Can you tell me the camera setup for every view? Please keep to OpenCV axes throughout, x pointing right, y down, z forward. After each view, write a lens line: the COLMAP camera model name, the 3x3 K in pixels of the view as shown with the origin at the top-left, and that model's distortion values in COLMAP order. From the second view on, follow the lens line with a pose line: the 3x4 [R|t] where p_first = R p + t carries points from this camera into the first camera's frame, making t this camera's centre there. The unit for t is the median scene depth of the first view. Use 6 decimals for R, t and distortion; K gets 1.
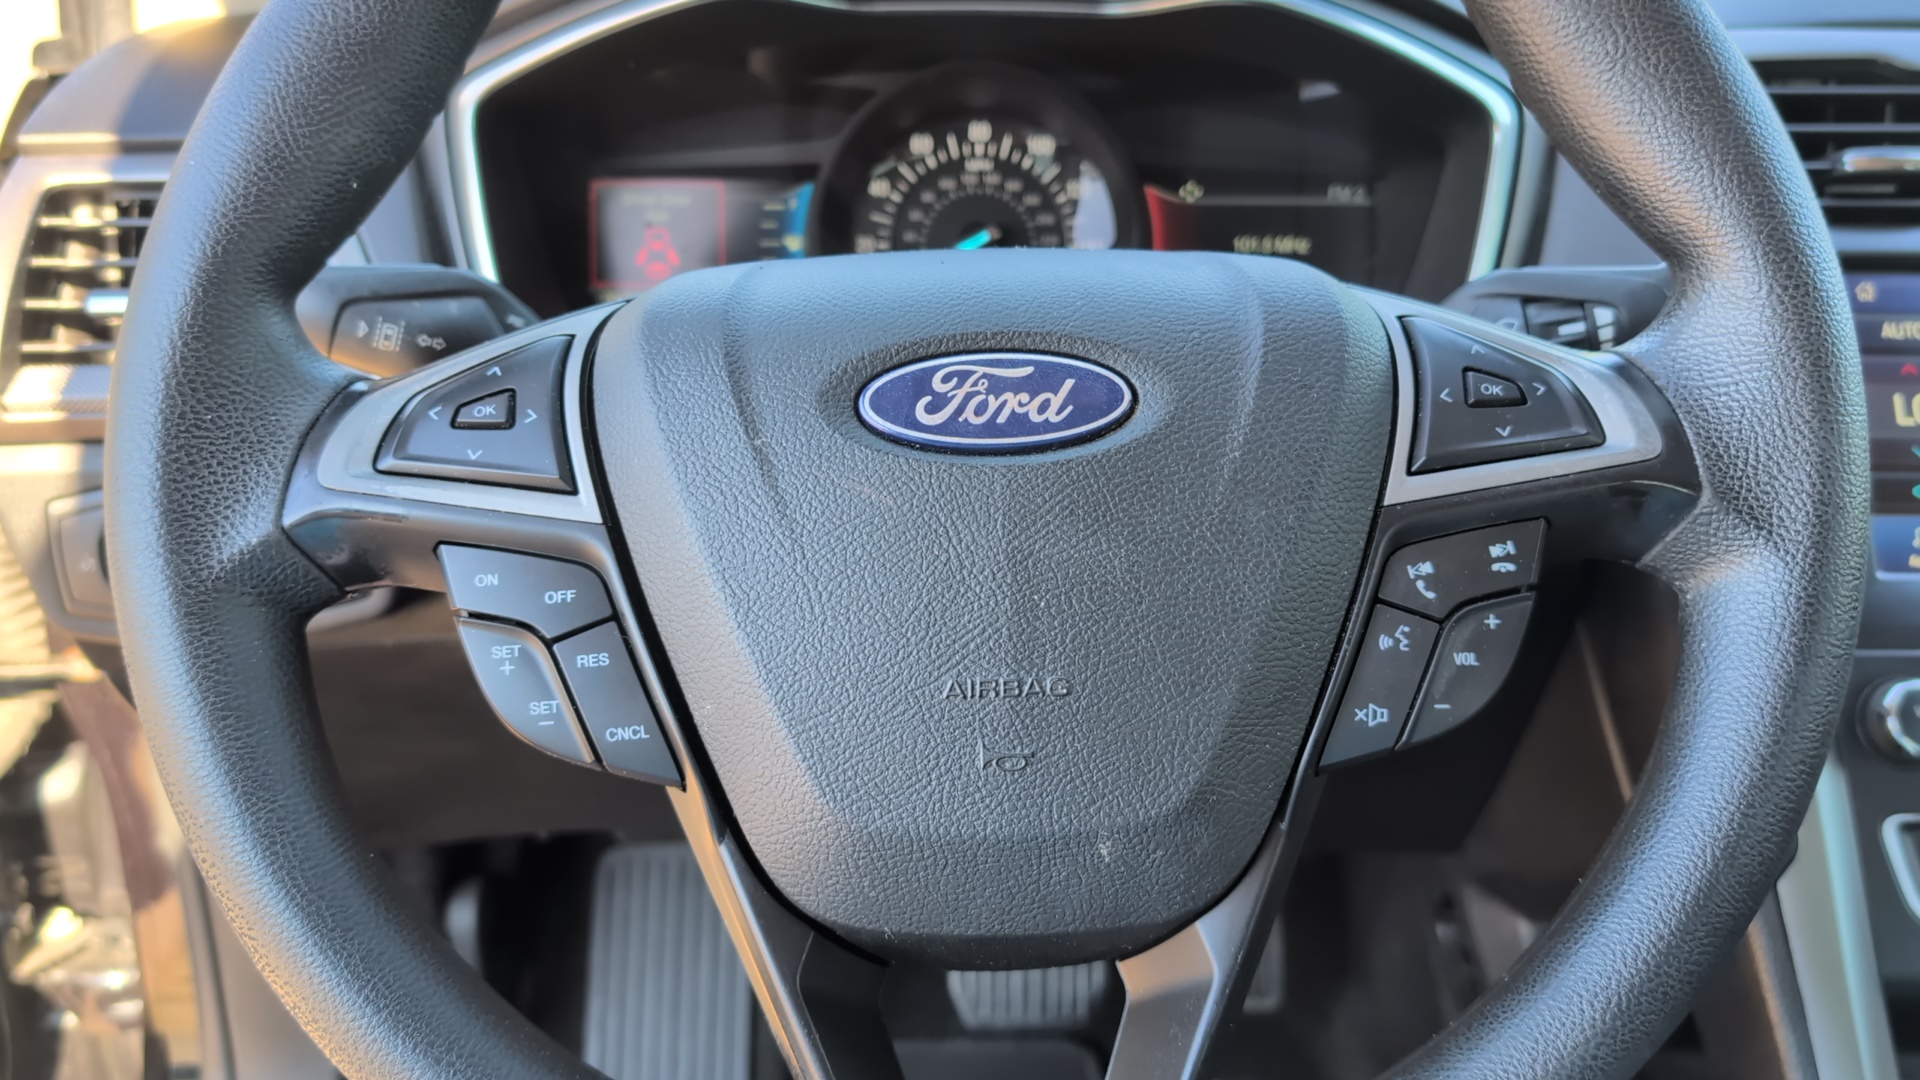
lens RADIAL K [[1520.8, 0, 960.0], [0, 1520.8, 540.0], [0, 0, 1]] dist [0.005725, -0.096913]
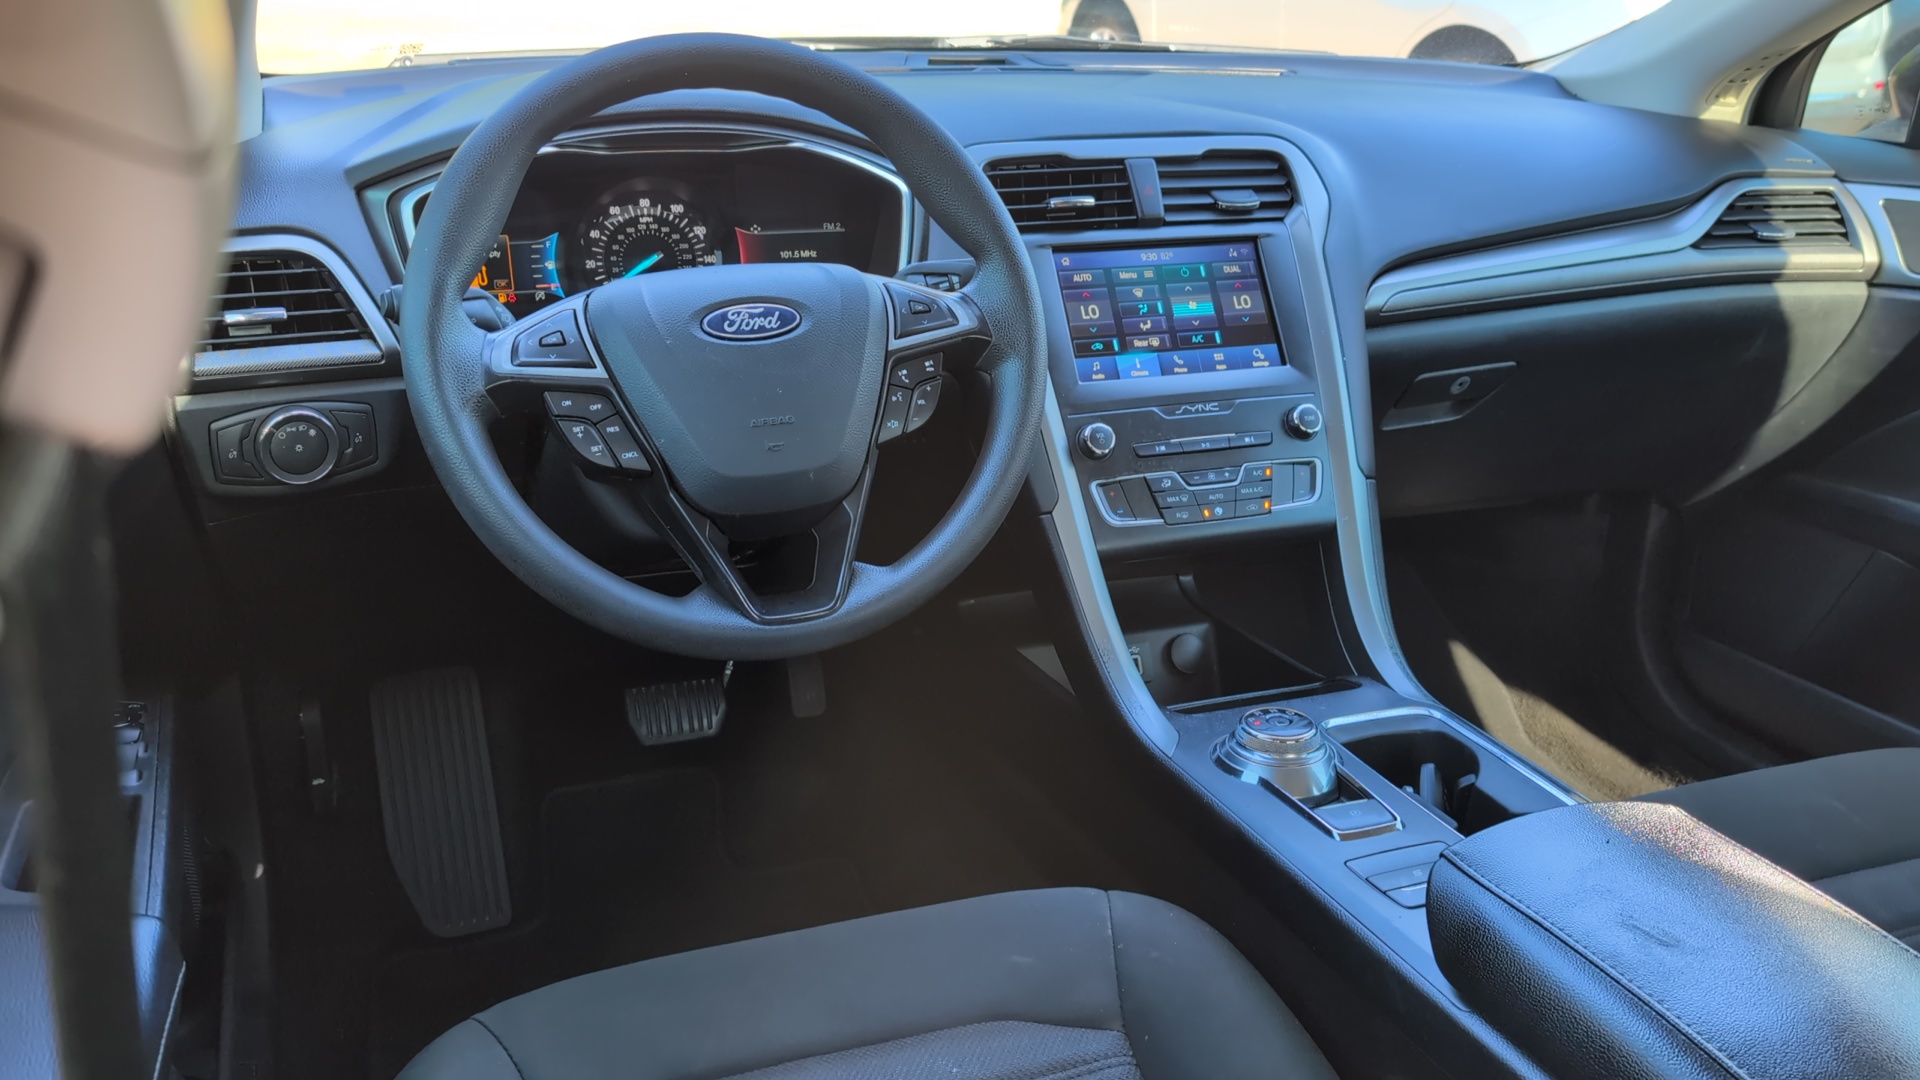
lens RADIAL K [[1520.8, 0, 960.0], [0, 1520.8, 540.0], [0, 0, 1]] dist [0.005725, -0.096913]
pose [[0.924352, -0.115820, 0.363537, -0.614525], [0.113317, 0.993156, 0.028285, 0.242607], [-0.364325, 0.015050, 0.931150, -1.544328]]
